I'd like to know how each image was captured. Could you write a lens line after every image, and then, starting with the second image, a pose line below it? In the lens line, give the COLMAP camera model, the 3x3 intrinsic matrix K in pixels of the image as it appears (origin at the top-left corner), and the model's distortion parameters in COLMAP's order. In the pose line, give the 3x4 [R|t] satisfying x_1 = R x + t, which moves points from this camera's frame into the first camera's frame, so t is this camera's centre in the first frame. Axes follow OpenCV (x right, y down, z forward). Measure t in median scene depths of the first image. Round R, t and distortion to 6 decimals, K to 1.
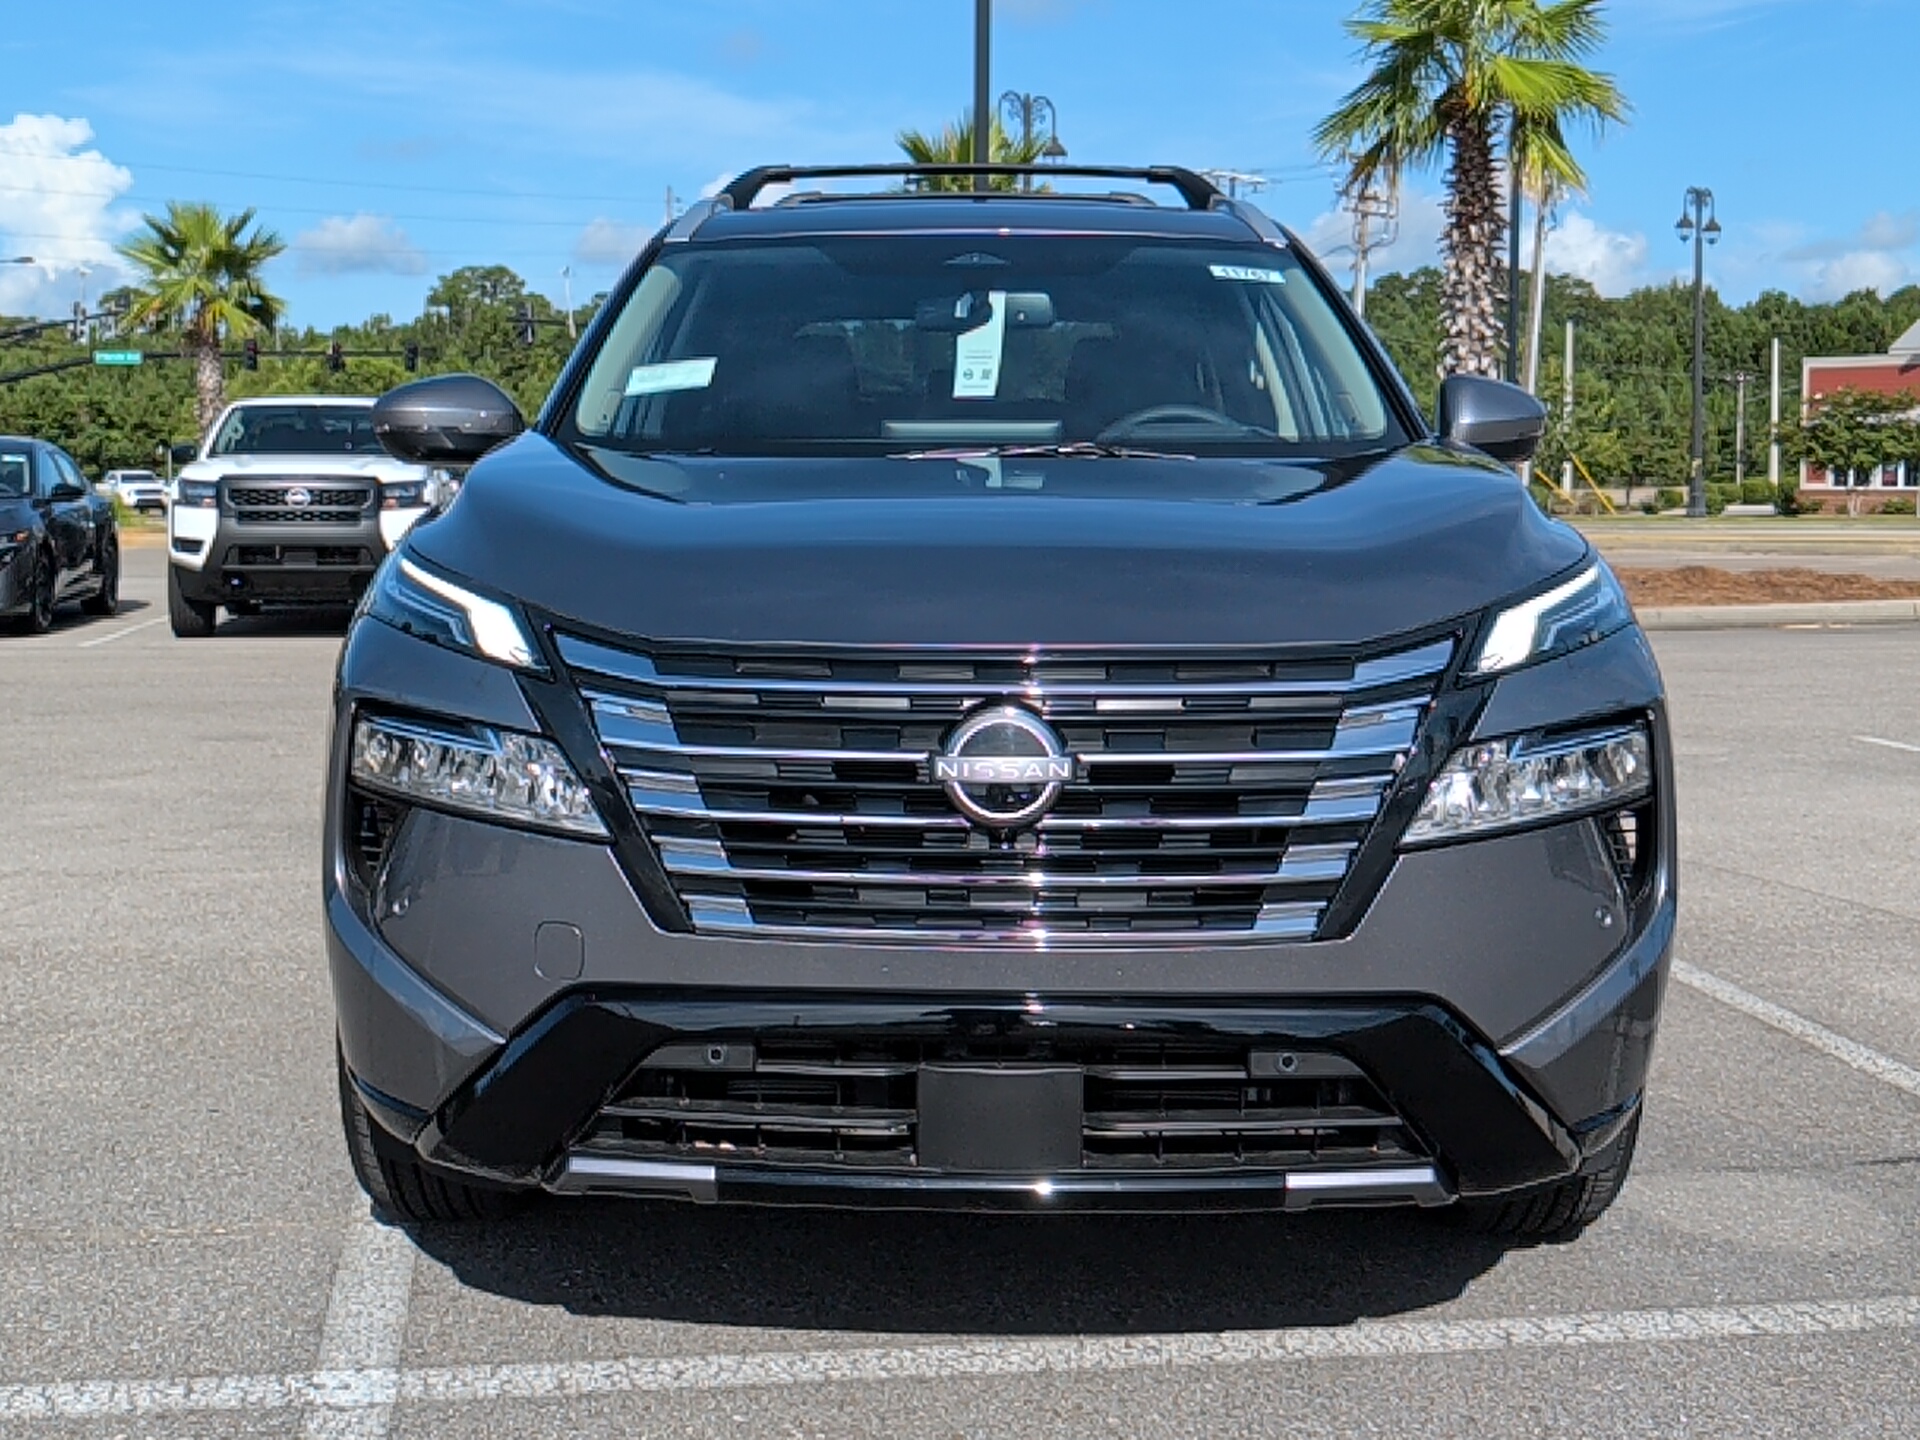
lens RADIAL K [[2435.0, 0, 881.4], [0, 2435.0, 718.9], [0, 0, 1]] dist [0.016120, -0.079054]
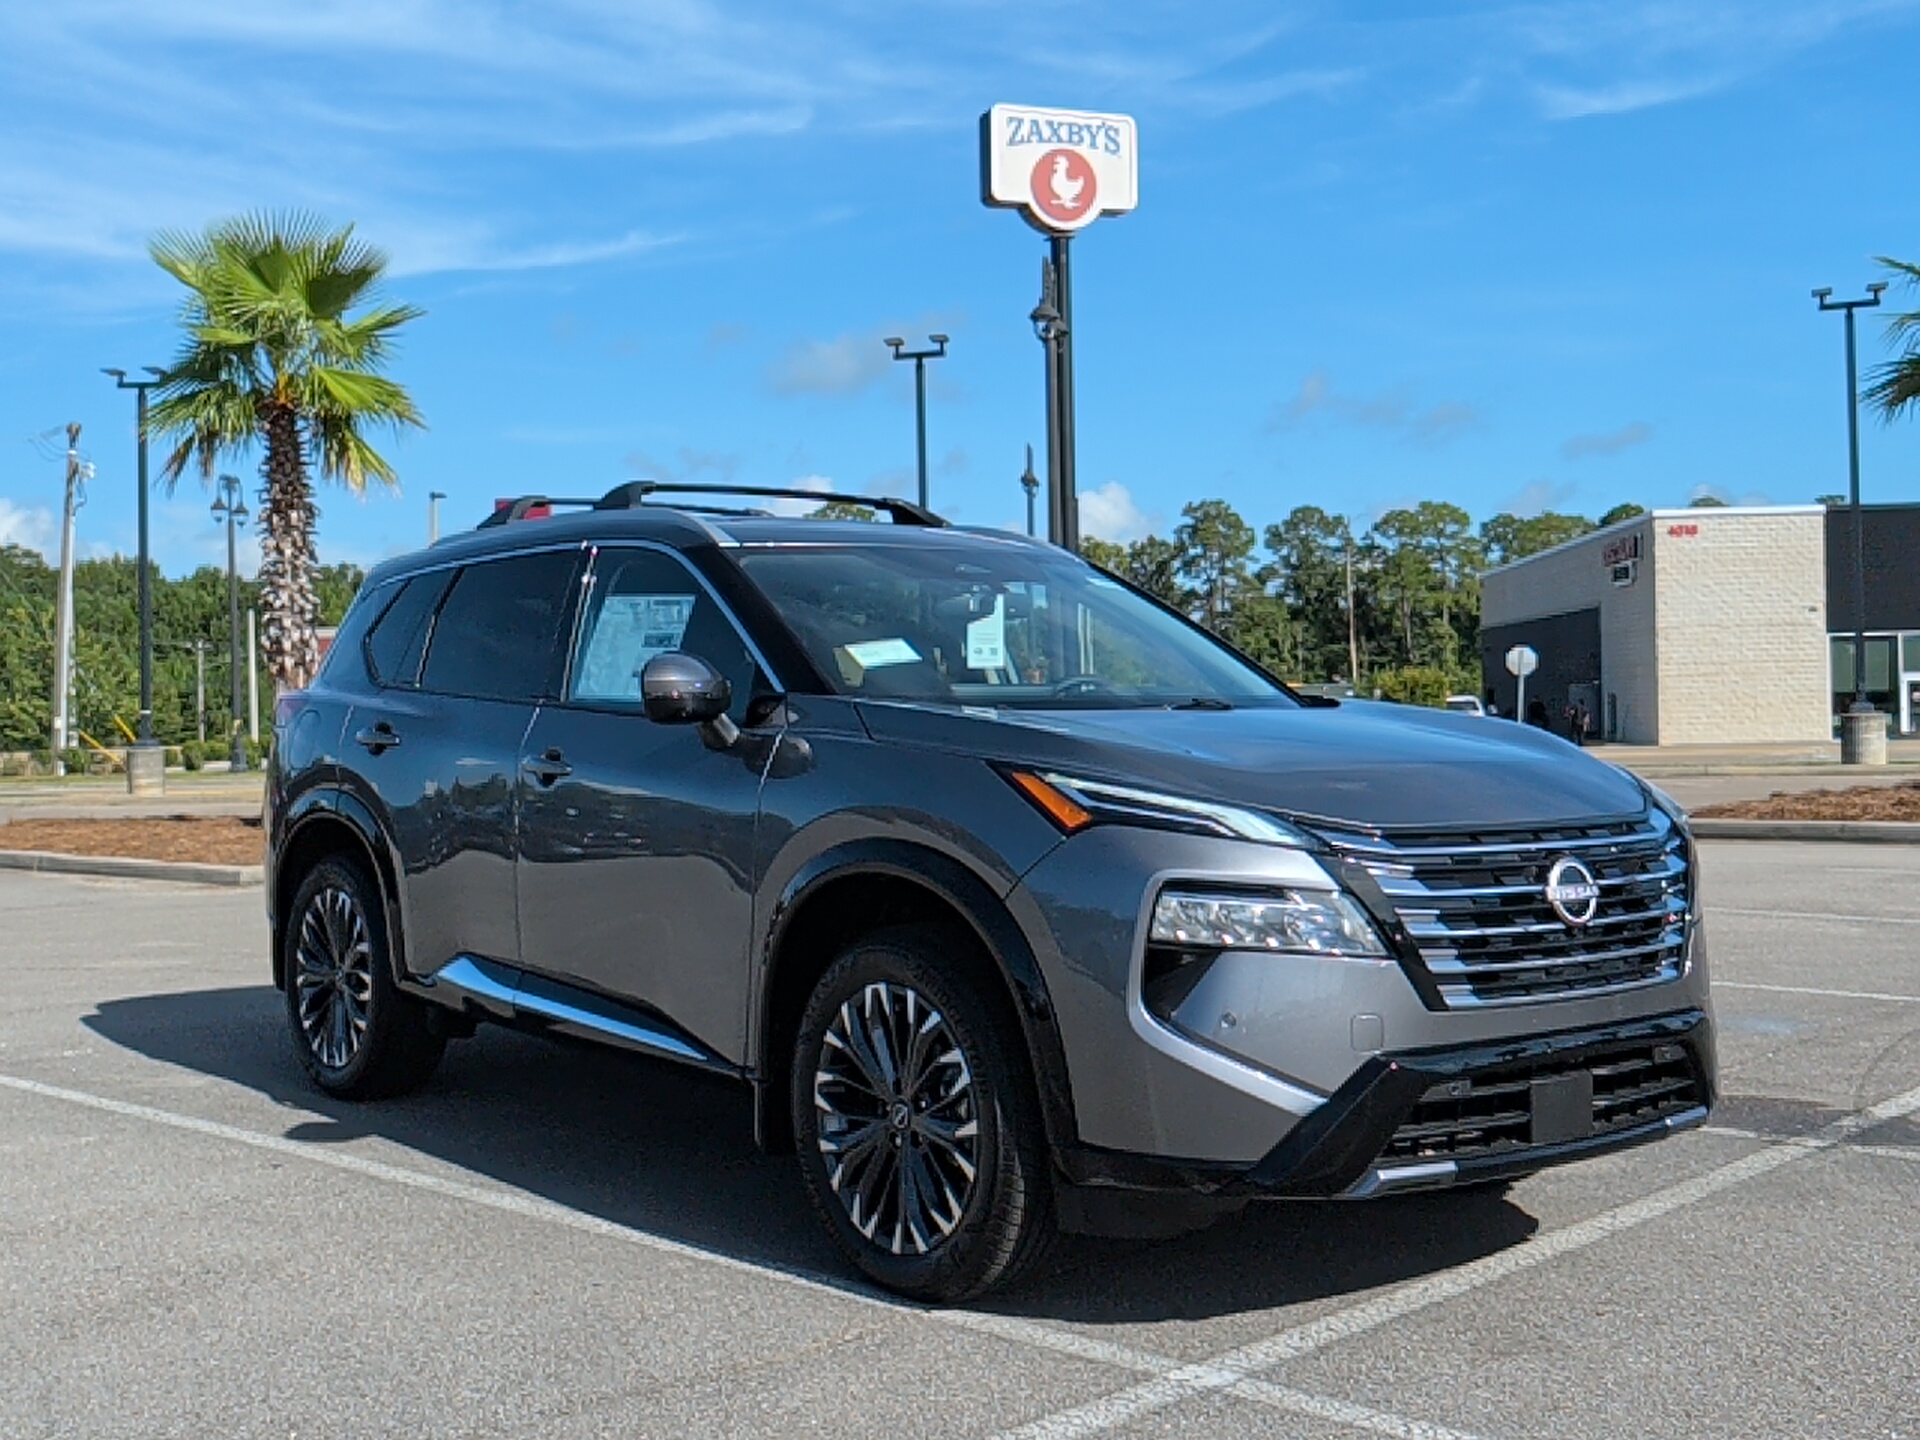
lens RADIAL K [[2324.3, 0, 960.0], [0, 2324.3, 720.0], [0, 0, 1]] dist [-0.000271, -0.046416]
pose [[0.761522, -0.011856, 0.648031, -0.213564], [0.080656, 0.993794, -0.076600, -0.001444], [-0.643101, 0.110600, 0.757752, 0.007429]]
